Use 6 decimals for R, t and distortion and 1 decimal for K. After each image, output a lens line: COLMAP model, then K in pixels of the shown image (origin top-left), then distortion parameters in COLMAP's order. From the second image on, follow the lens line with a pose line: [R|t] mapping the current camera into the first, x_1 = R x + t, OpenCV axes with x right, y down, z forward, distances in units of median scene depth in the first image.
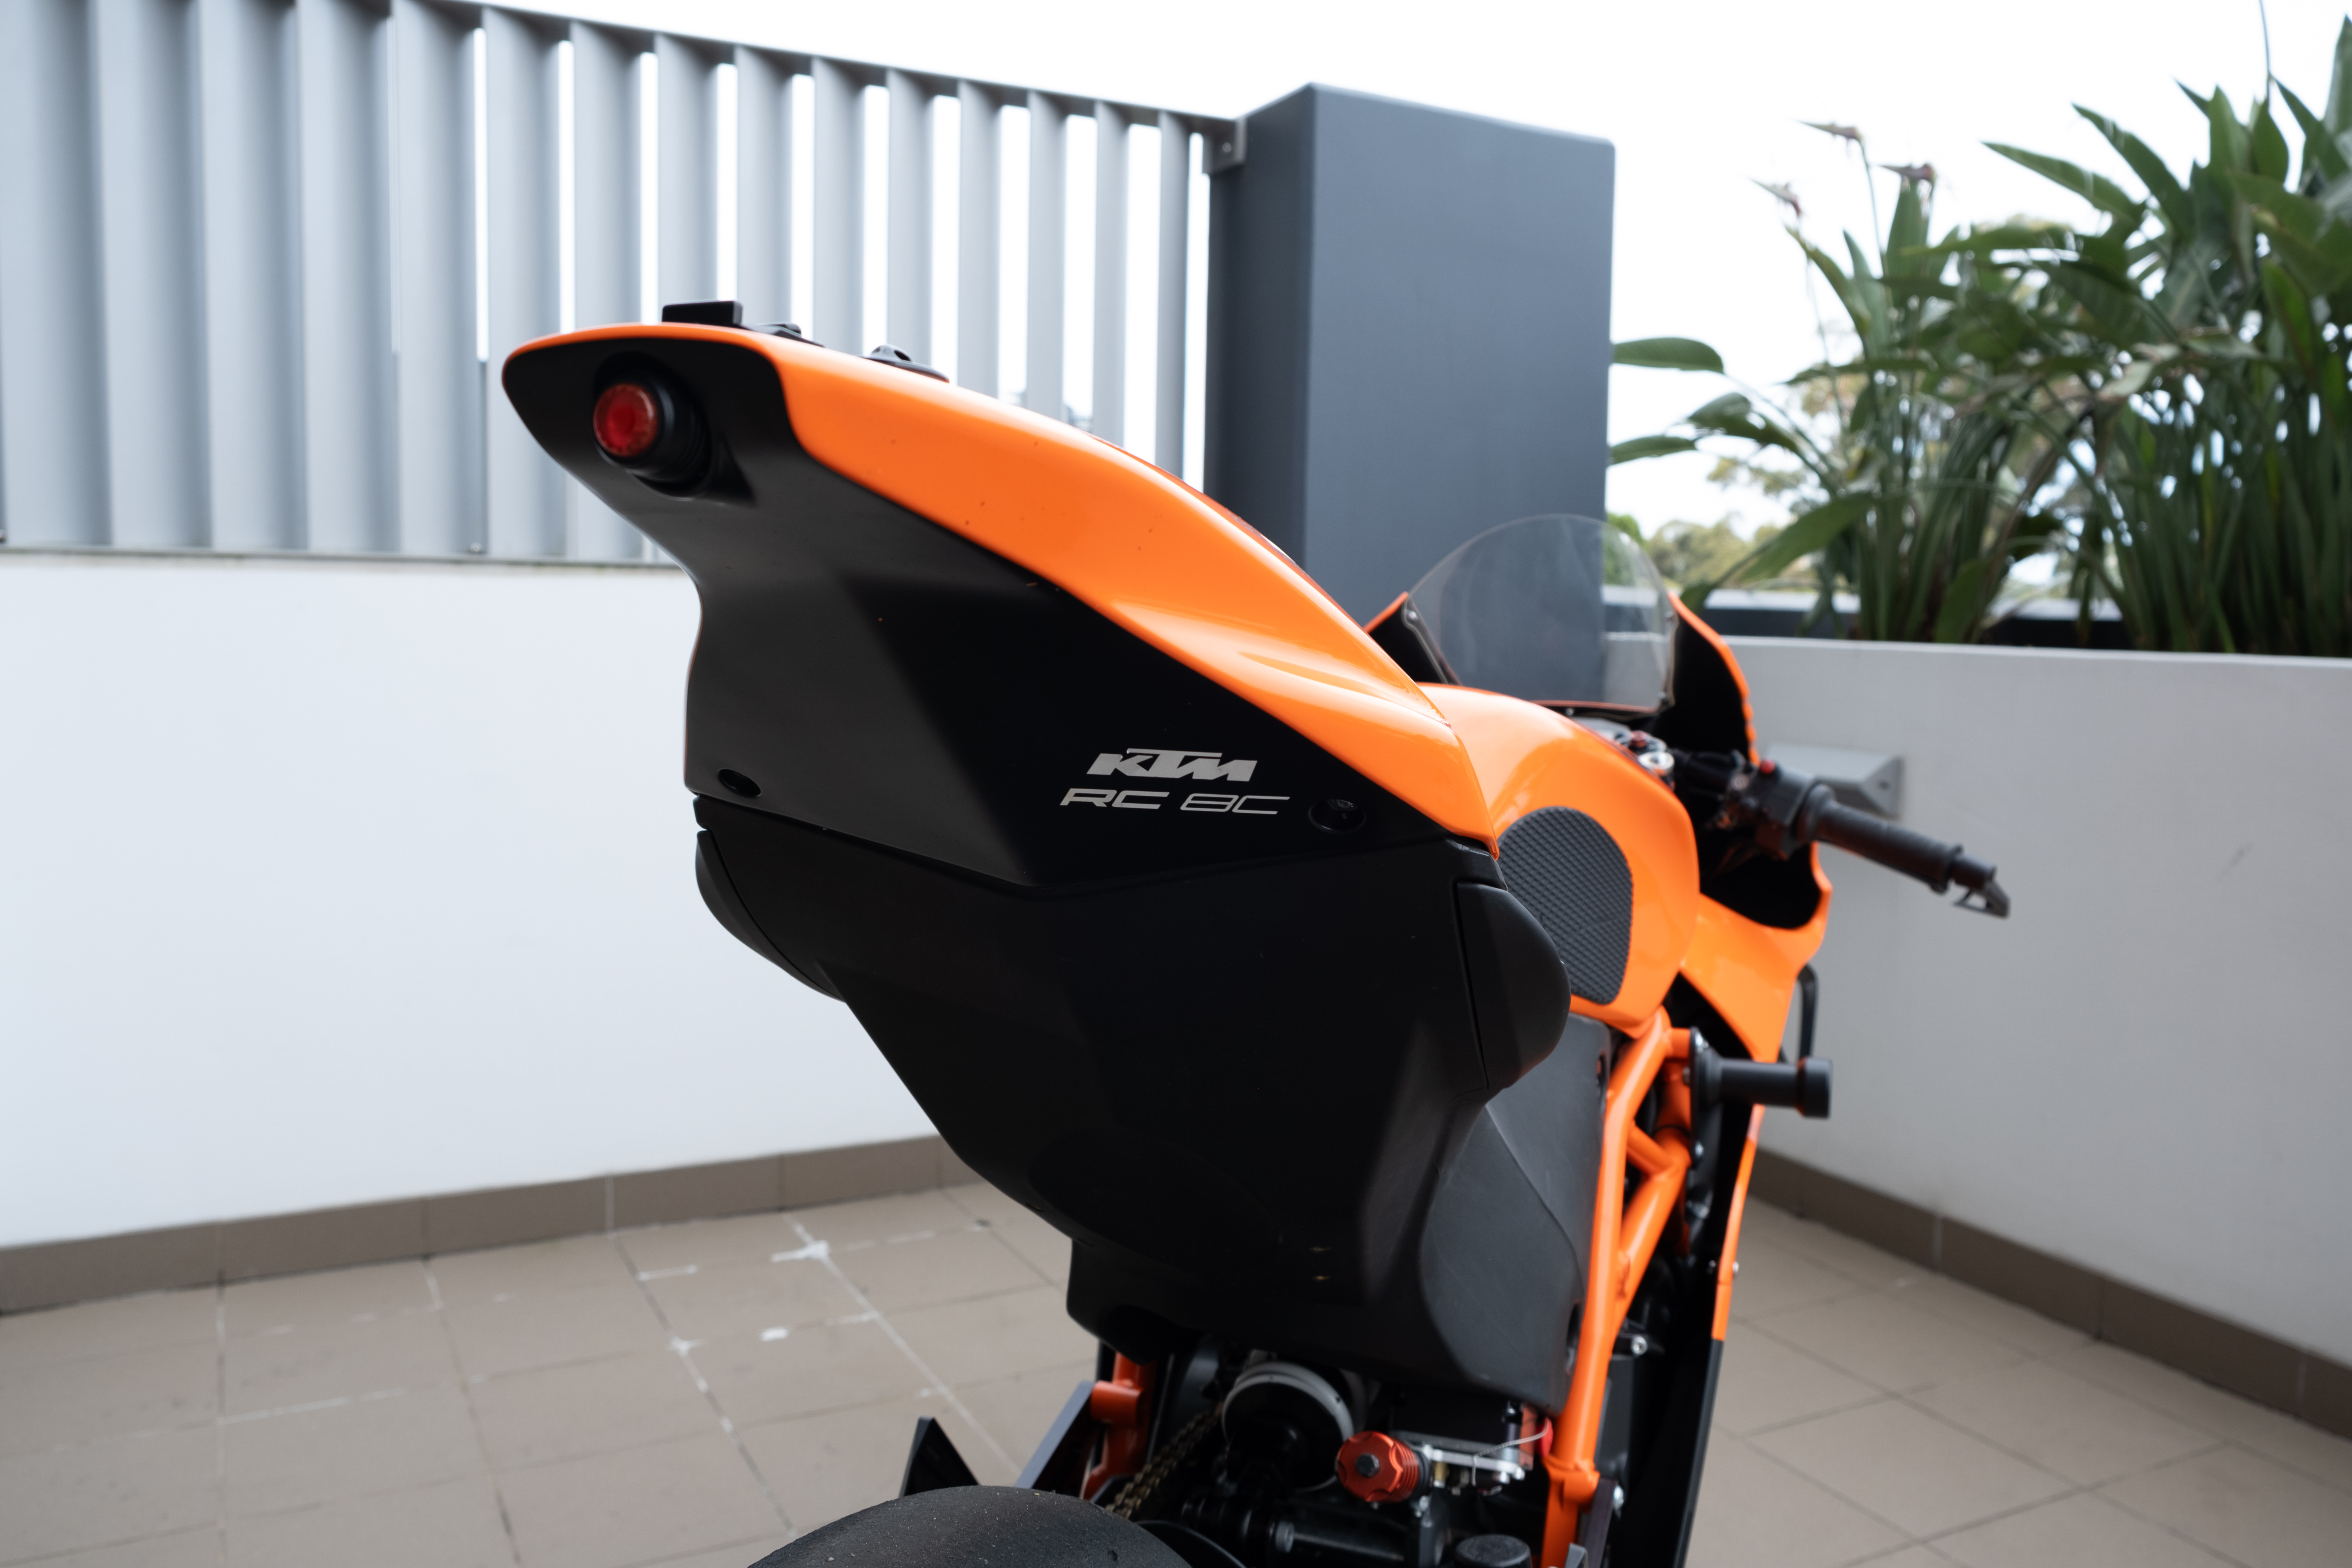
lens RADIAL K [[1848.9, 0, 1170.1], [0, 1848.9, 765.2], [0, 0, 1]] dist [-0.043341, 0.052630]
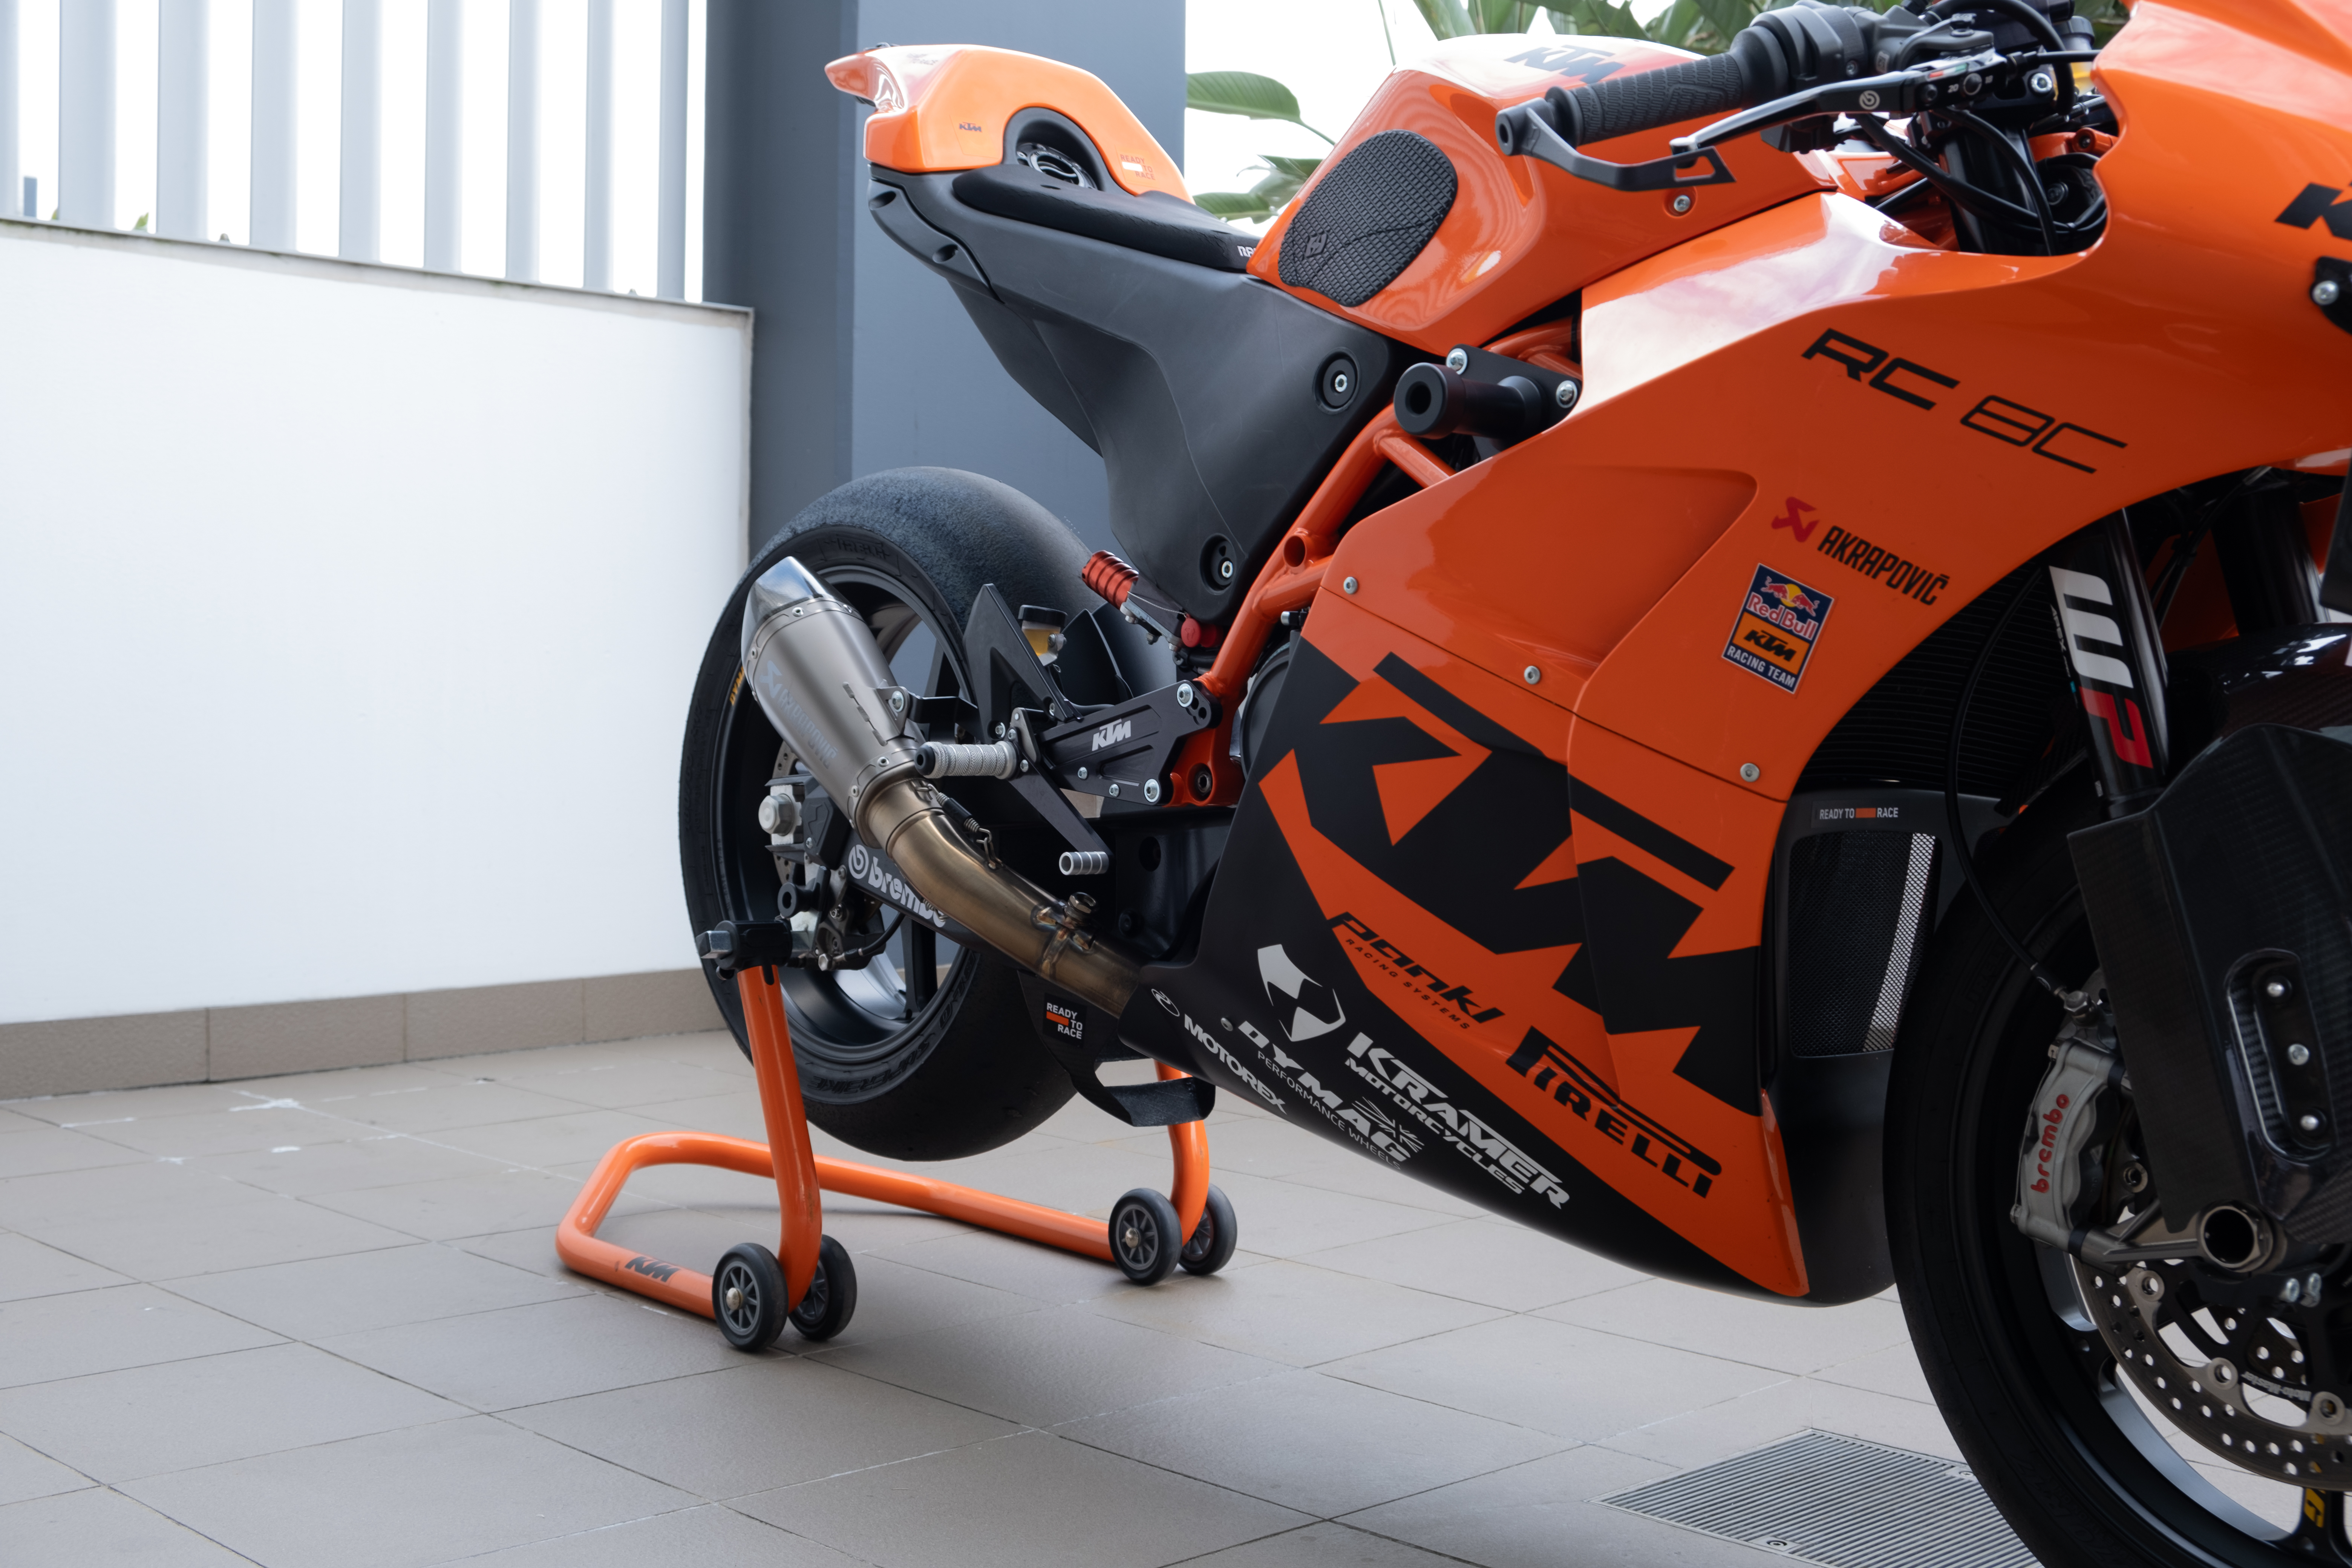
lens RADIAL K [[2735.6, 0, 1176.0], [0, 2735.6, 784.0], [0, 0, 1]] dist [-0.015226, -0.014321]
pose [[0.952289, -0.013492, 0.304901, -0.196669], [0.029115, 0.998482, -0.046750, 0.206654], [-0.303807, 0.053397, 0.951236, -0.238715]]
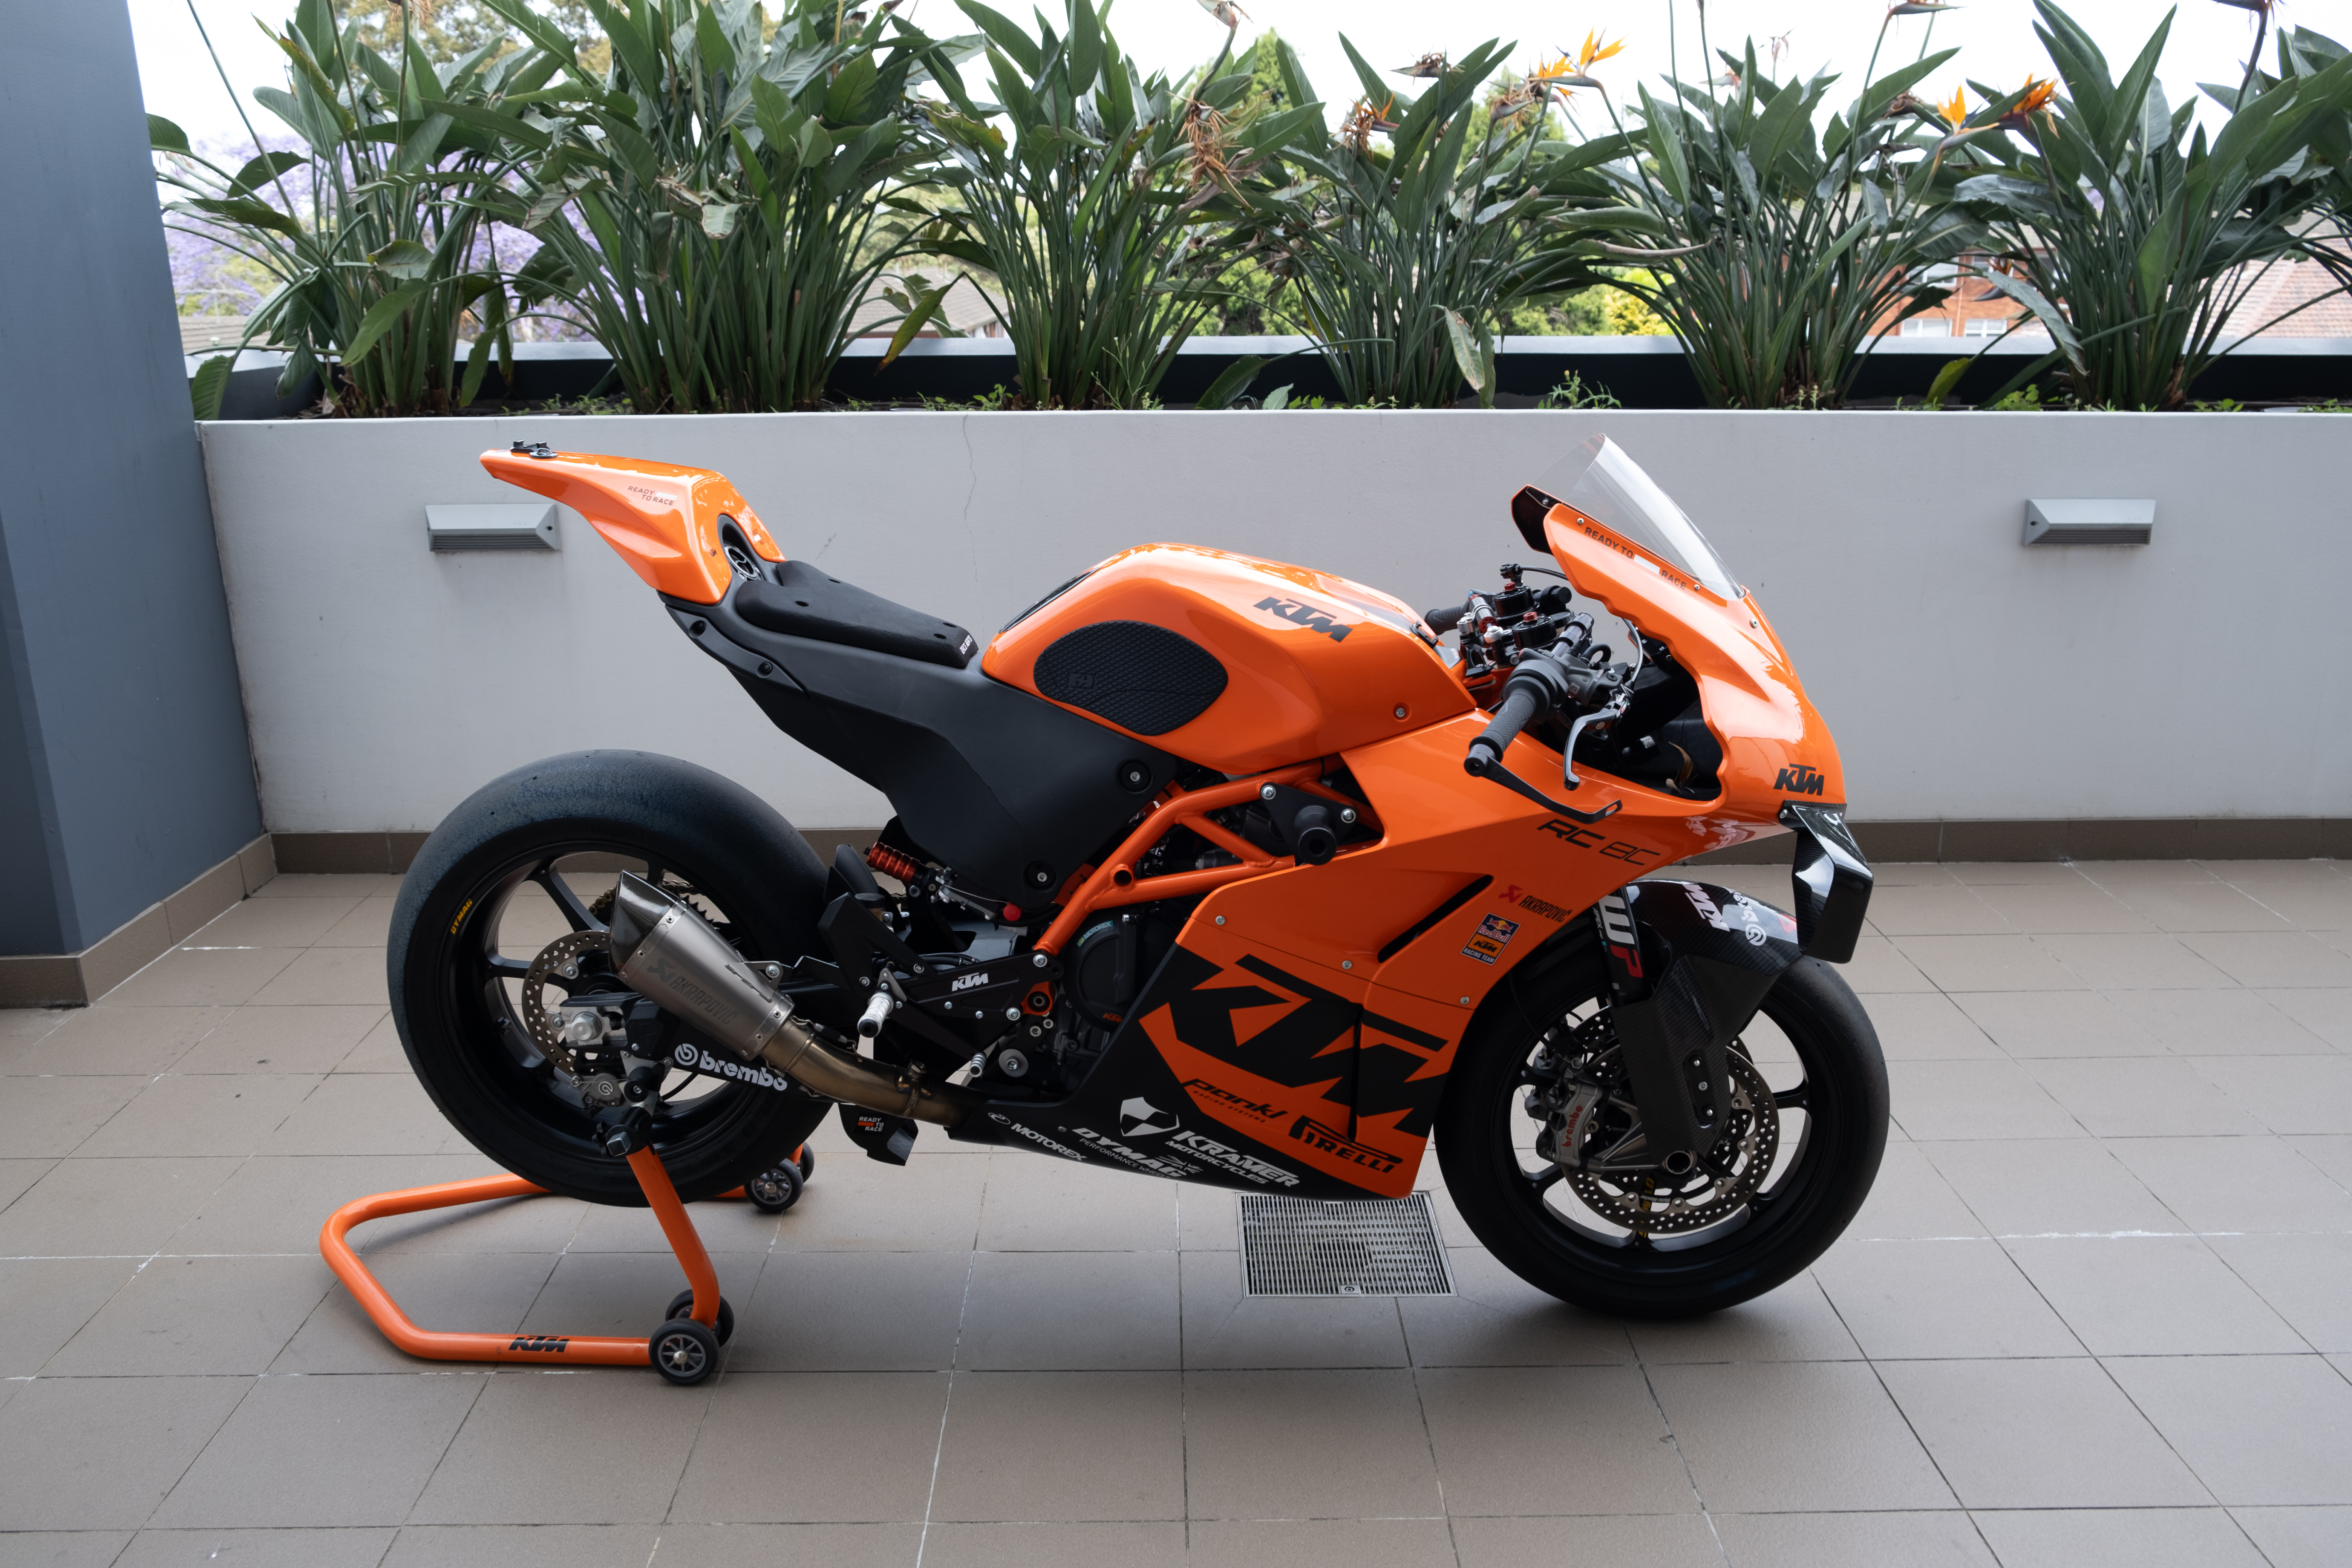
lens RADIAL K [[1840.5, 0, 1181.5], [0, 1840.5, 776.2], [0, 0, 1]] dist [-0.044107, 0.048290]
pose [[0.446526, -0.271211, 0.852678, -0.598035], [0.093338, 0.961876, 0.257065, -0.118288], [-0.889889, -0.035199, 0.454817, 0.018041]]
